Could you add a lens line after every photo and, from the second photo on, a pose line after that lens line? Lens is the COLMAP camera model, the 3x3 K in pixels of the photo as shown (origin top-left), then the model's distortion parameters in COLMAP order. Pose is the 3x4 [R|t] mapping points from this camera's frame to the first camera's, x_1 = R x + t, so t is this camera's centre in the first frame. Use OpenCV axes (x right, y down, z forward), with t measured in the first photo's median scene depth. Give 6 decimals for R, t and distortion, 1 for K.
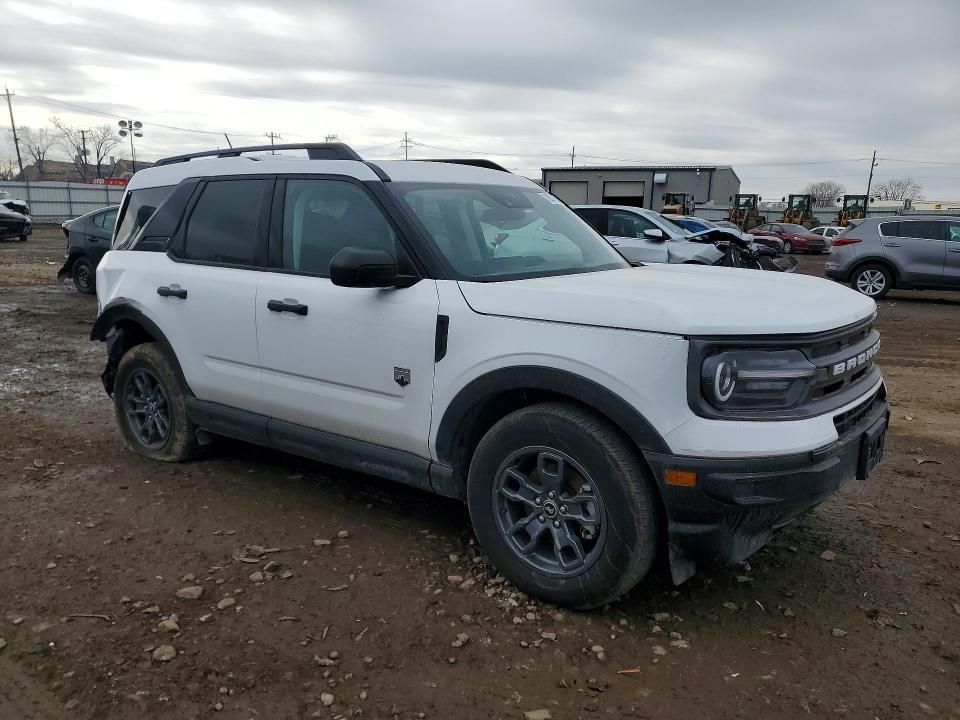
lens RADIAL K [[785.6, 0, 480.0], [0, 785.6, 360.0], [0, 0, 1]] dist [0.064598, -0.006263]
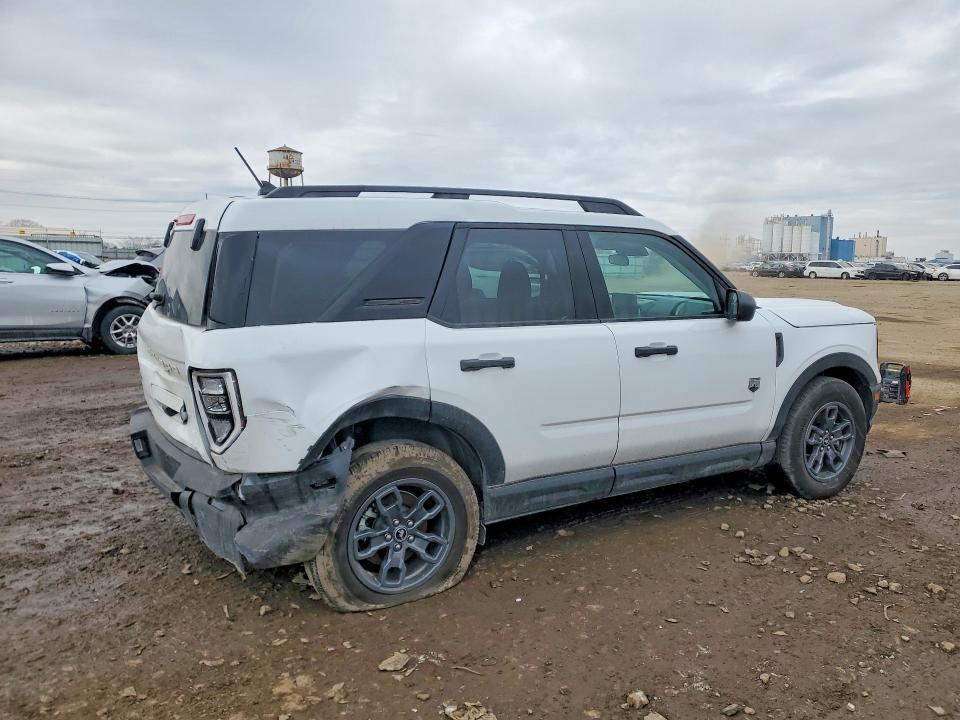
lens RADIAL K [[785.6, 0, 480.0], [0, 785.6, 360.0], [0, 0, 1]] dist [0.064598, -0.006263]
pose [[0.348910, -0.137218, 0.927056, -1.280271], [0.163156, 0.983010, 0.084094, -0.177374], [-0.922845, 0.121913, 0.365370, 0.800412]]
